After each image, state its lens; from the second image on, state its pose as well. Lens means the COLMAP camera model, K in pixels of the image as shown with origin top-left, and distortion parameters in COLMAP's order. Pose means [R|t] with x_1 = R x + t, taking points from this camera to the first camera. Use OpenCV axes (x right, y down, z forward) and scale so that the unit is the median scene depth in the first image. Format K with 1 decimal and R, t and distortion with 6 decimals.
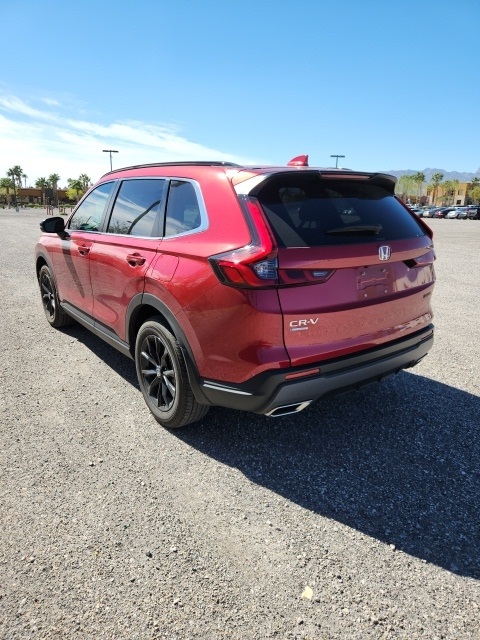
lens RADIAL K [[433.4, 0, 237.8], [0, 433.4, 319.7], [0, 0, 1]] dist [-0.009067, -0.009352]
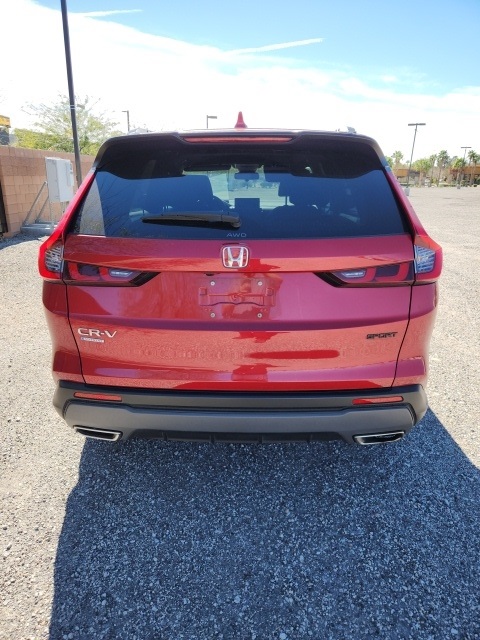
lens RADIAL K [[433.4, 0, 239.9], [0, 433.4, 320.5], [0, 0, 1]] dist [-0.009067, -0.009352]
pose [[0.792424, 0.190086, -0.579597, 0.789450], [-0.162480, 0.981651, 0.099802, -0.133350], [0.587933, 0.015087, 0.808769, 0.508619]]
